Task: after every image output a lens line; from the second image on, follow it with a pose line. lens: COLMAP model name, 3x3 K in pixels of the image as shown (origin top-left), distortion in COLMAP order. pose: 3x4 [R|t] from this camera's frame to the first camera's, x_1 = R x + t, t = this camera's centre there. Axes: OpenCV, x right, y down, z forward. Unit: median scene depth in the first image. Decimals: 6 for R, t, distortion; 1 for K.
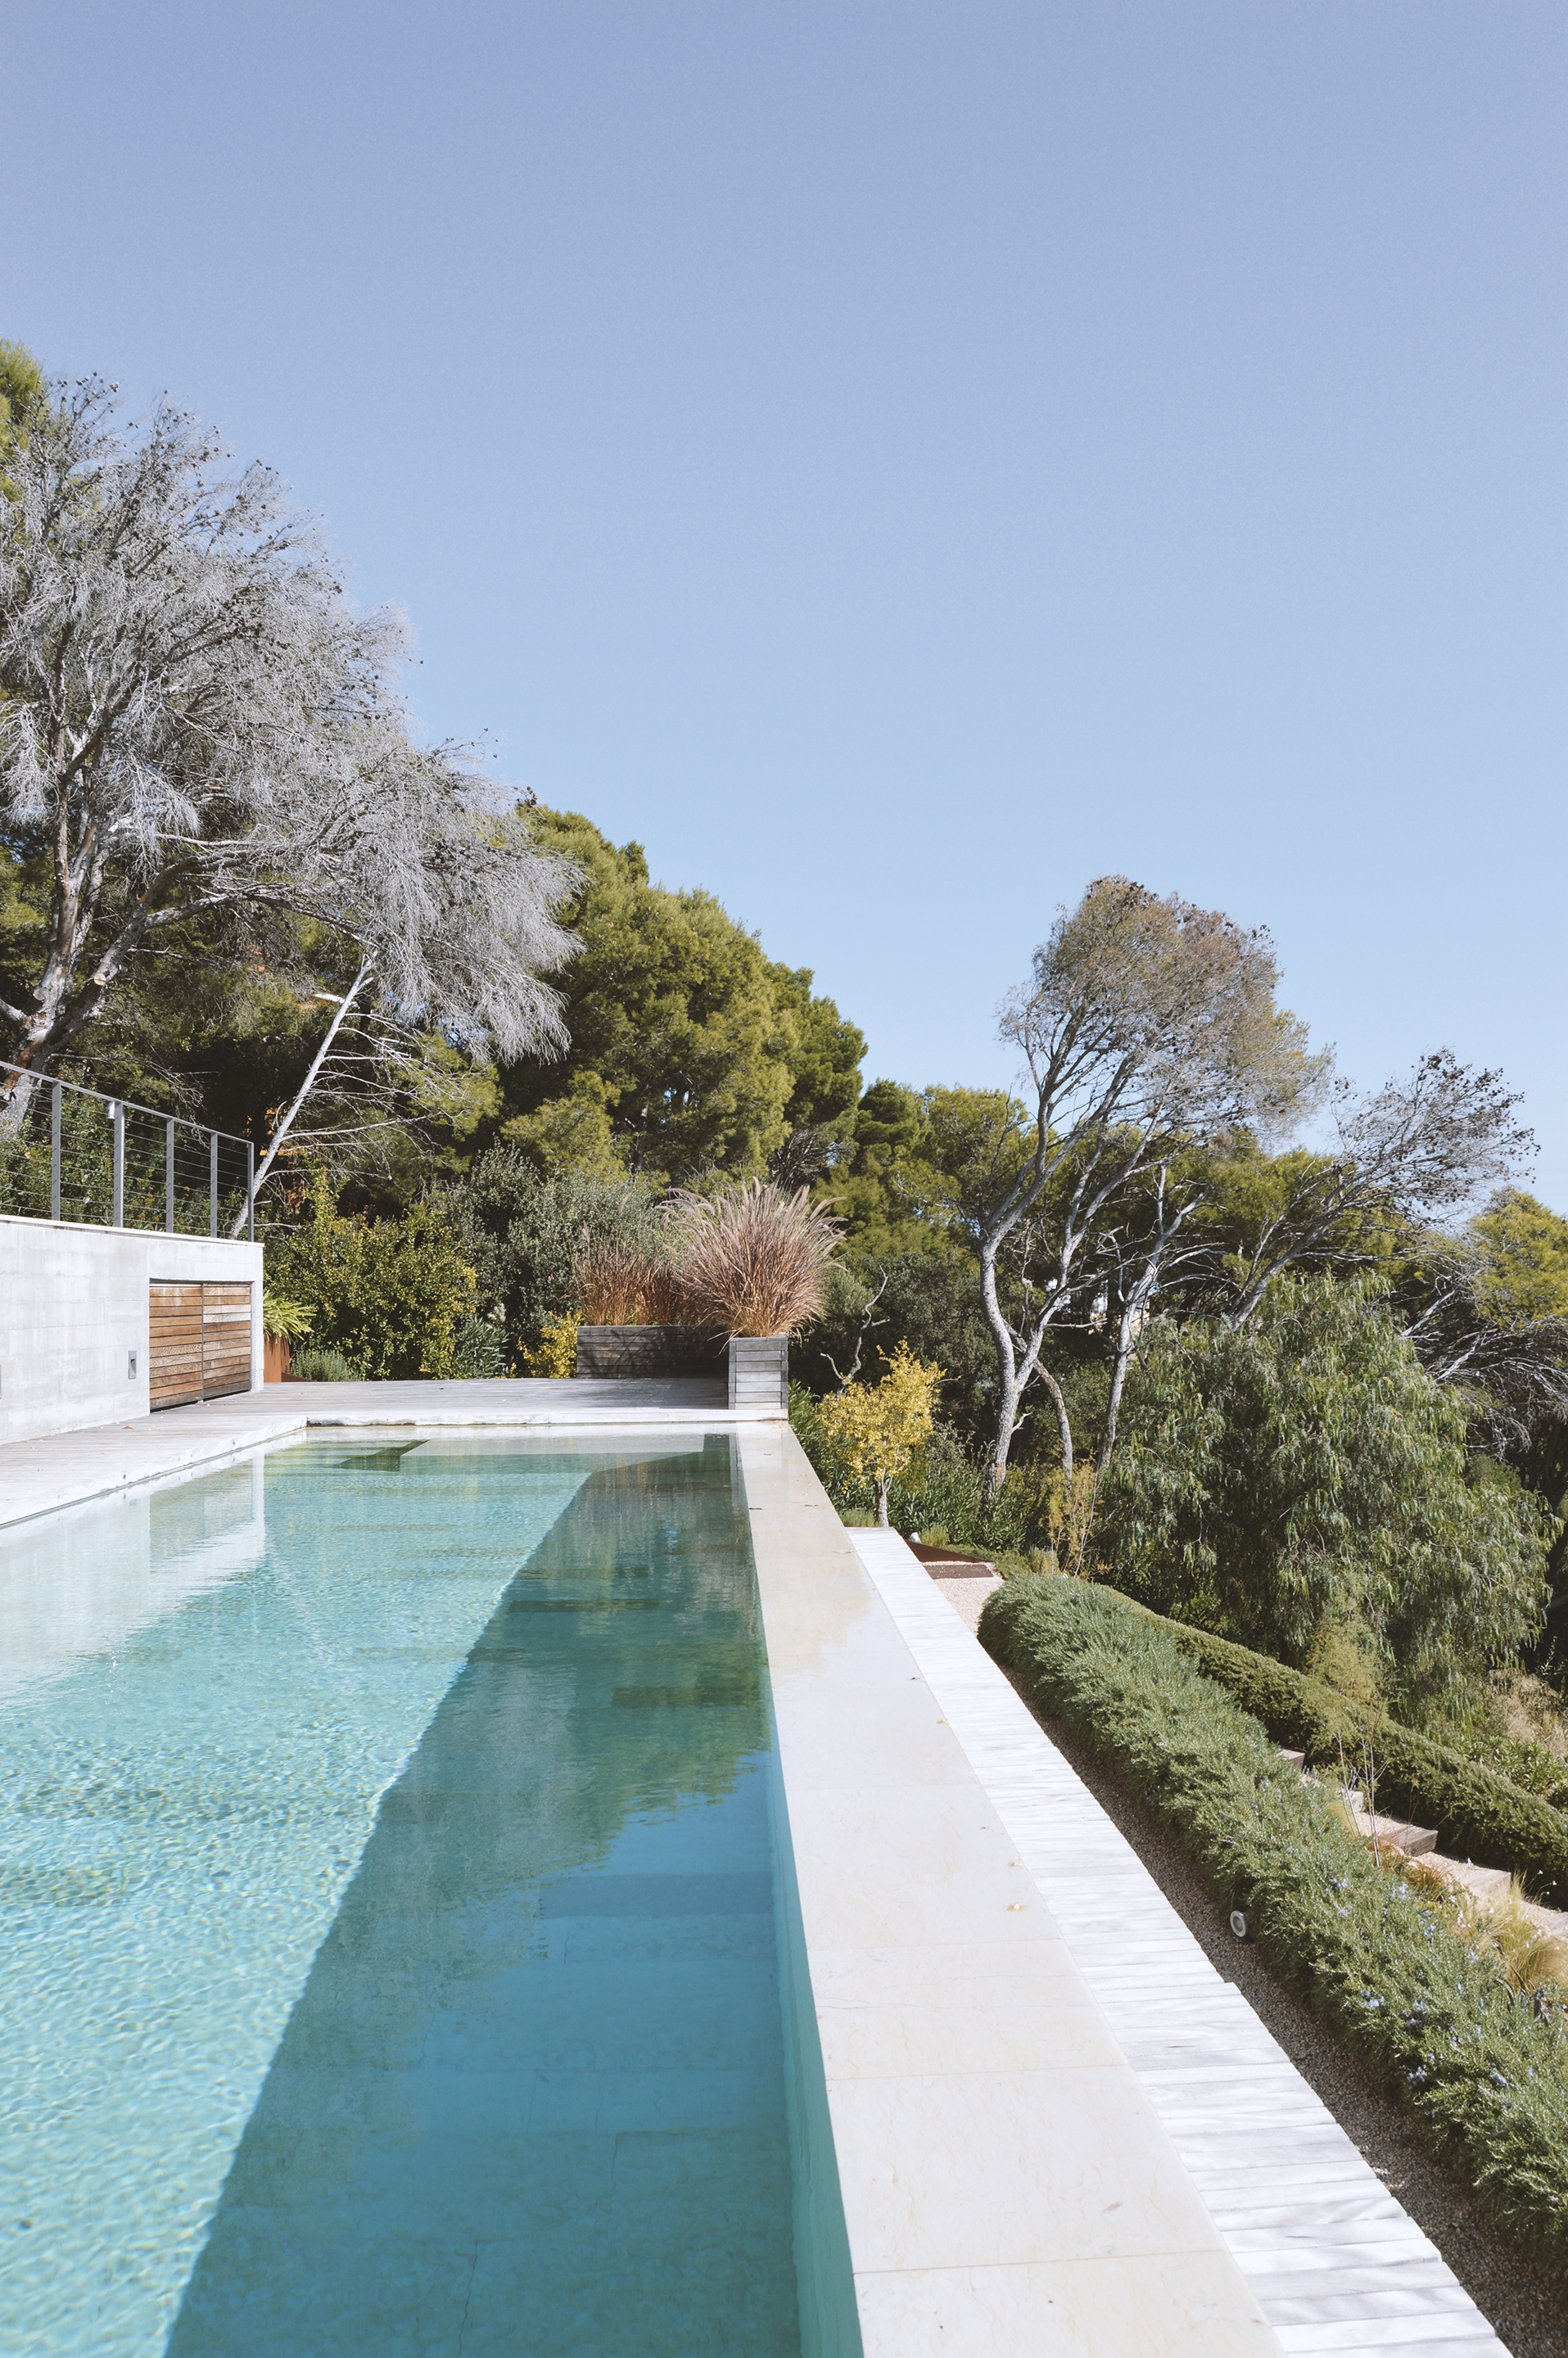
lens RADIAL K [[1983.9, 0, 792.7], [0, 1983.9, 1229.2], [0, 0, 1]] dist [-0.079159, 0.013191]
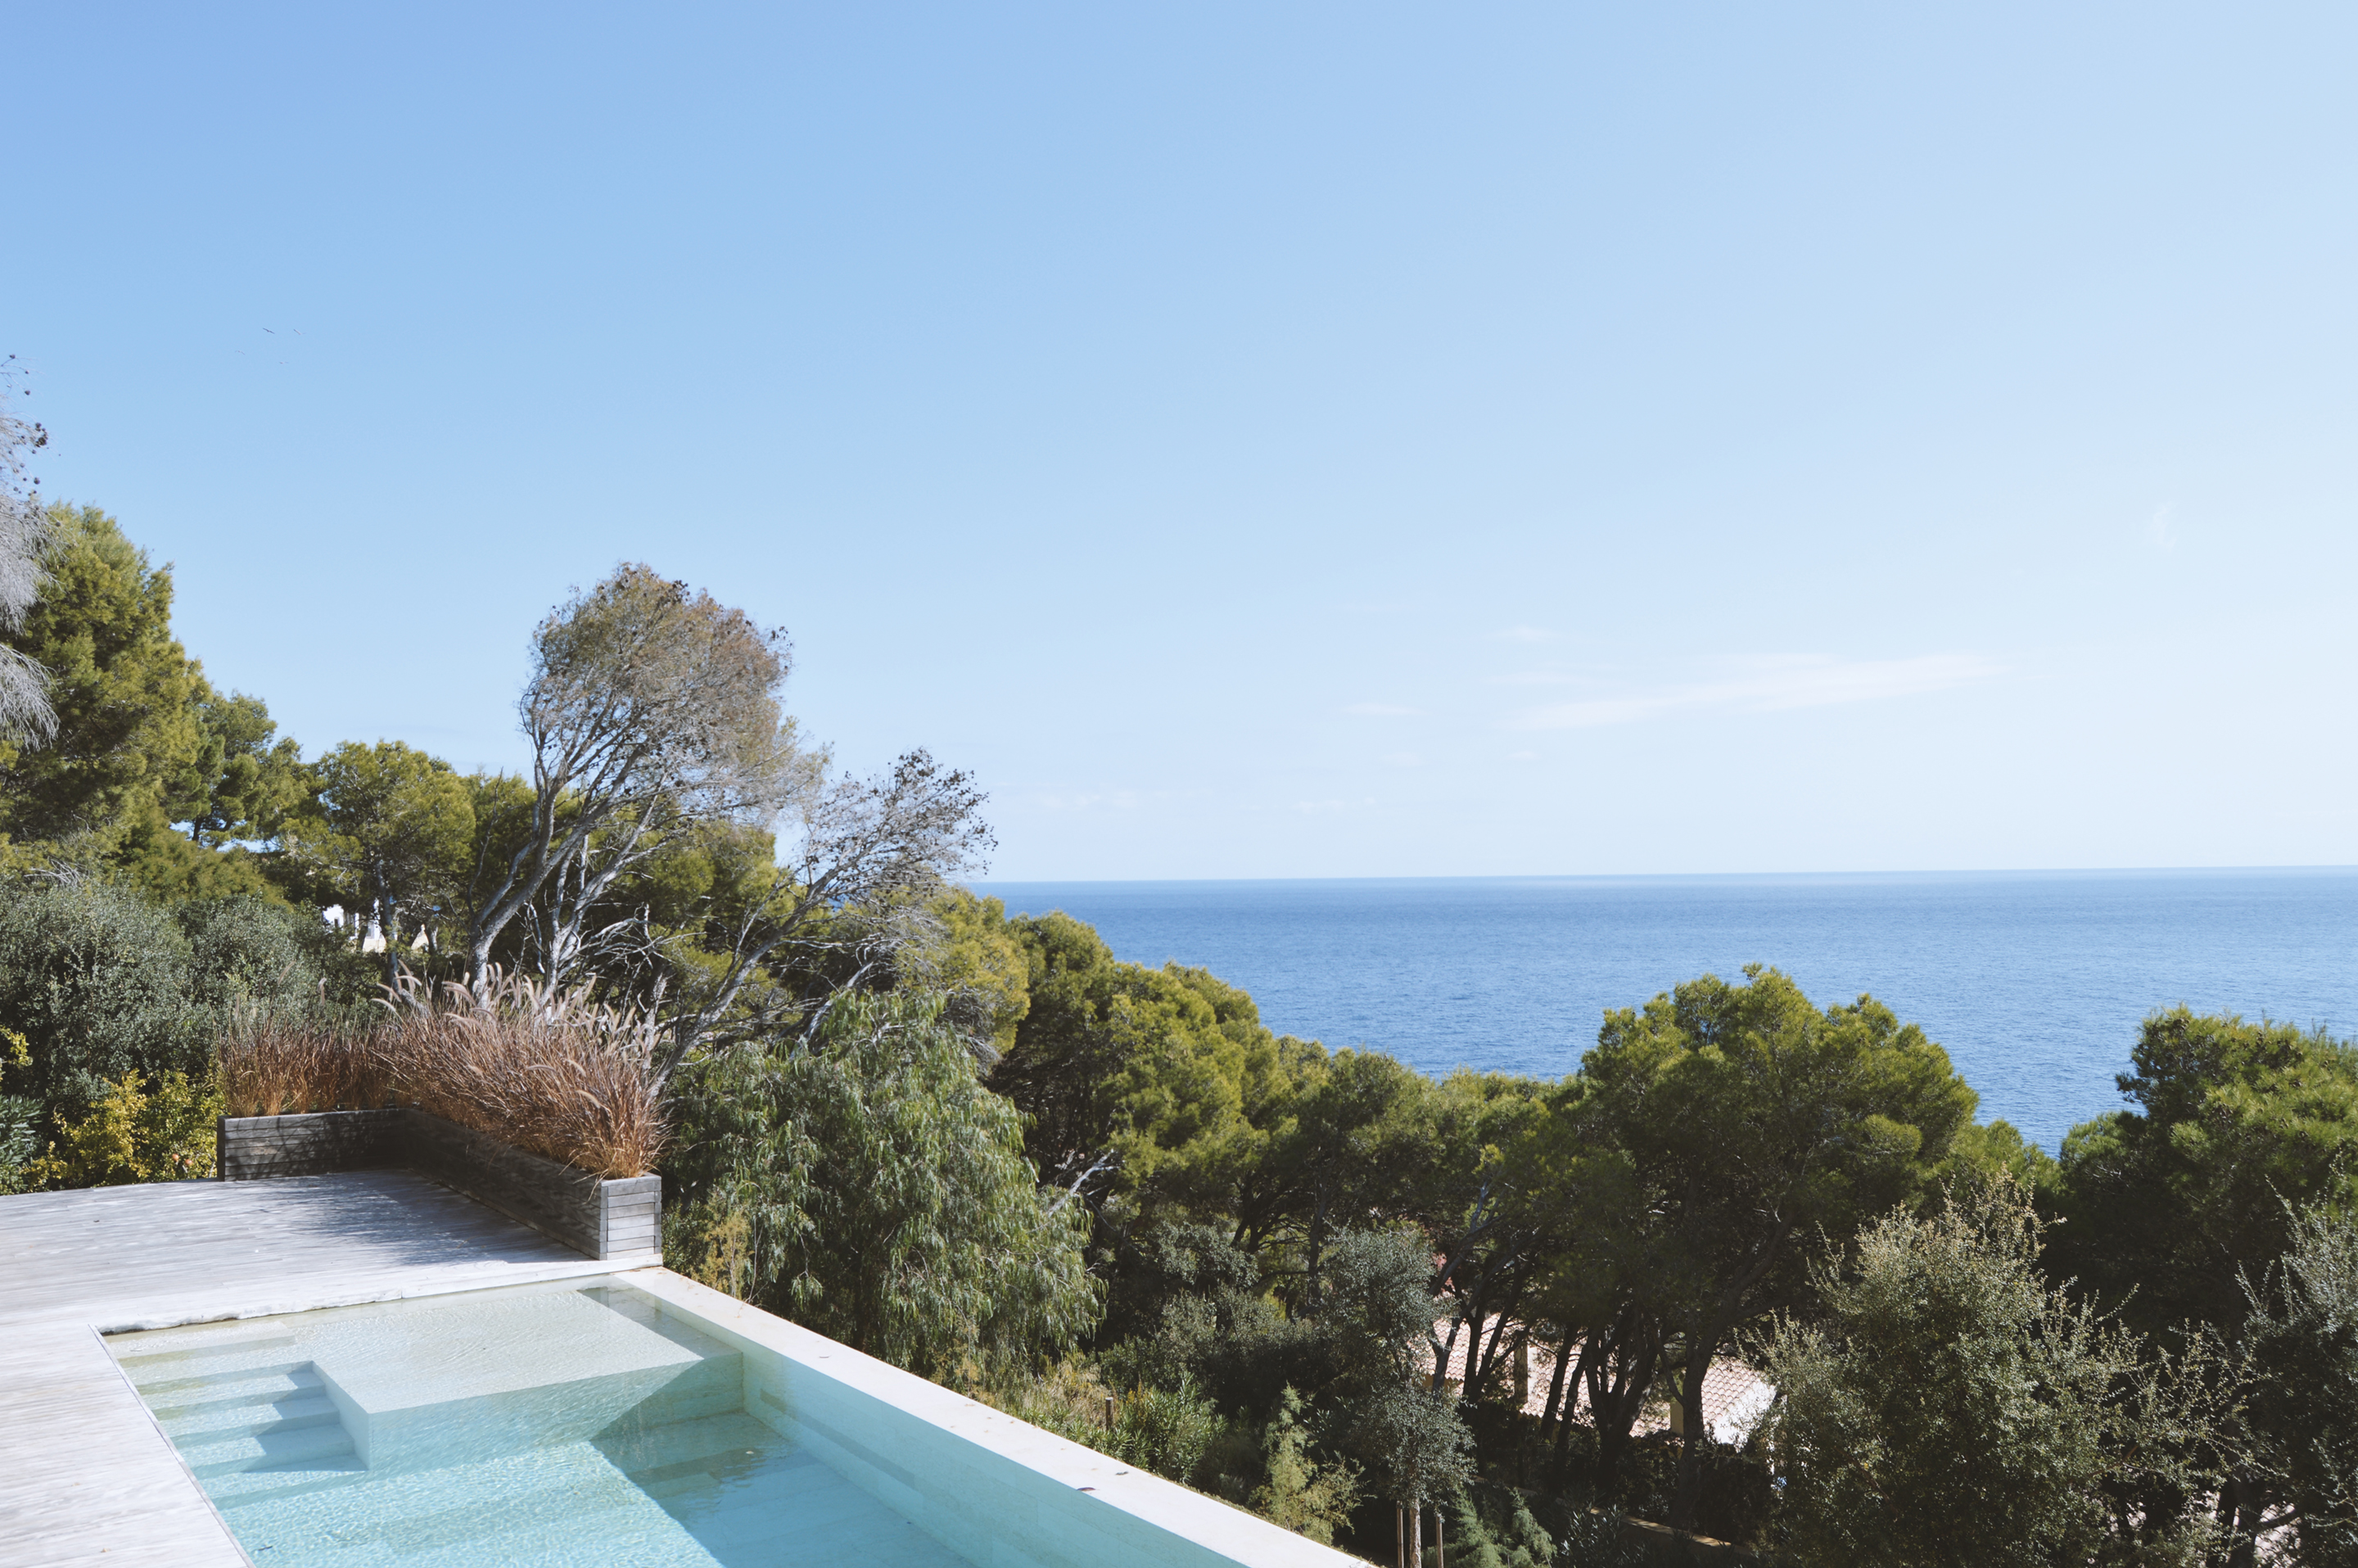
lens RADIAL K [[1983.9, 0, 1179.0], [0, 1983.9, 784.0], [0, 0, 1]] dist [-0.079159, 0.013191]
pose [[0.810288, 0.029305, 0.585299, -0.179374], [-0.026476, 0.999560, -0.013393, -0.063016], [-0.585434, -0.004644, 0.810707, 0.058015]]
